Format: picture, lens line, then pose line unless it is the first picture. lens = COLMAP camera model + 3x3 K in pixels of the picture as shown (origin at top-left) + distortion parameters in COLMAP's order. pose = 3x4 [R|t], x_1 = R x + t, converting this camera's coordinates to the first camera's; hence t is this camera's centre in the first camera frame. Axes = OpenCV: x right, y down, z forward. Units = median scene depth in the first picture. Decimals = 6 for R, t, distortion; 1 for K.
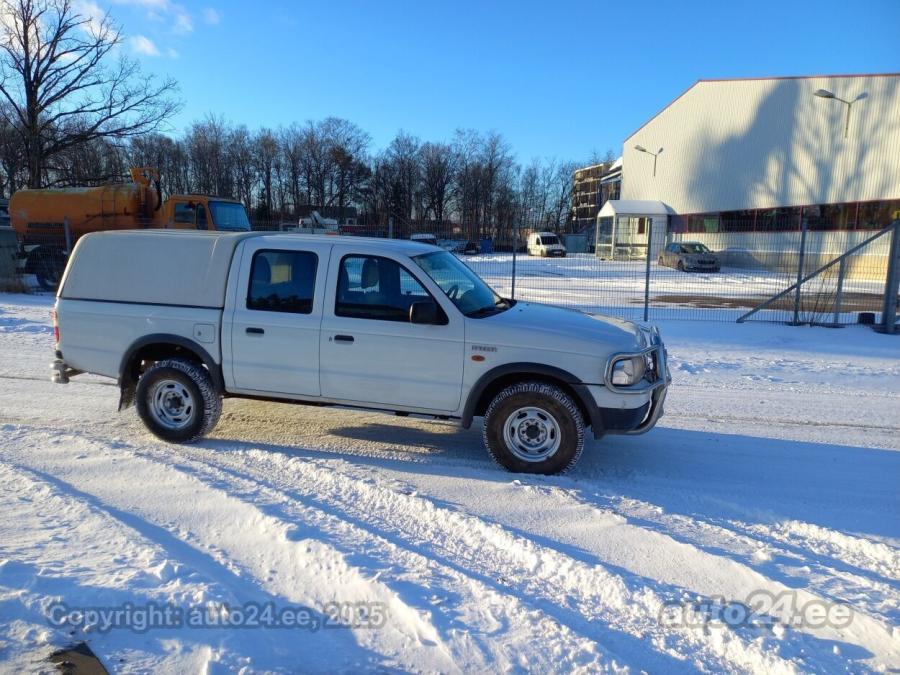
lens RADIAL K [[654.4, 0, 423.7], [0, 654.4, 338.8], [0, 0, 1]] dist [0.076104, -0.054491]
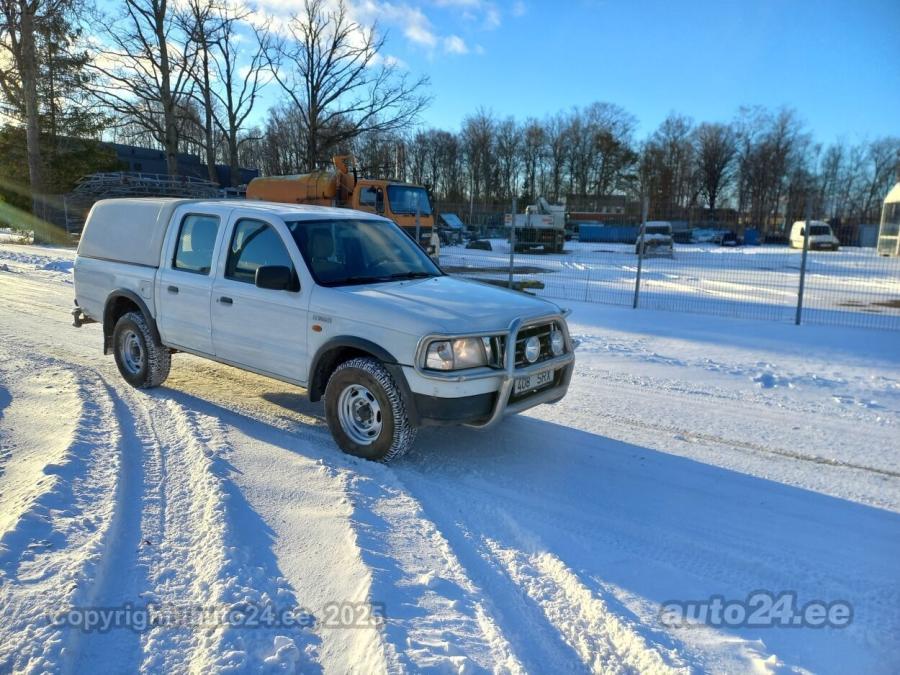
lens RADIAL K [[654.4, 0, 454.3], [0, 654.4, 341.9], [0, 0, 1]] dist [0.076104, -0.054491]
pose [[0.917835, 0.084711, -0.387817, 0.505740], [-0.078172, 0.996406, 0.032637, 0.002053], [0.389188, 0.000361, 0.921158, 0.156952]]
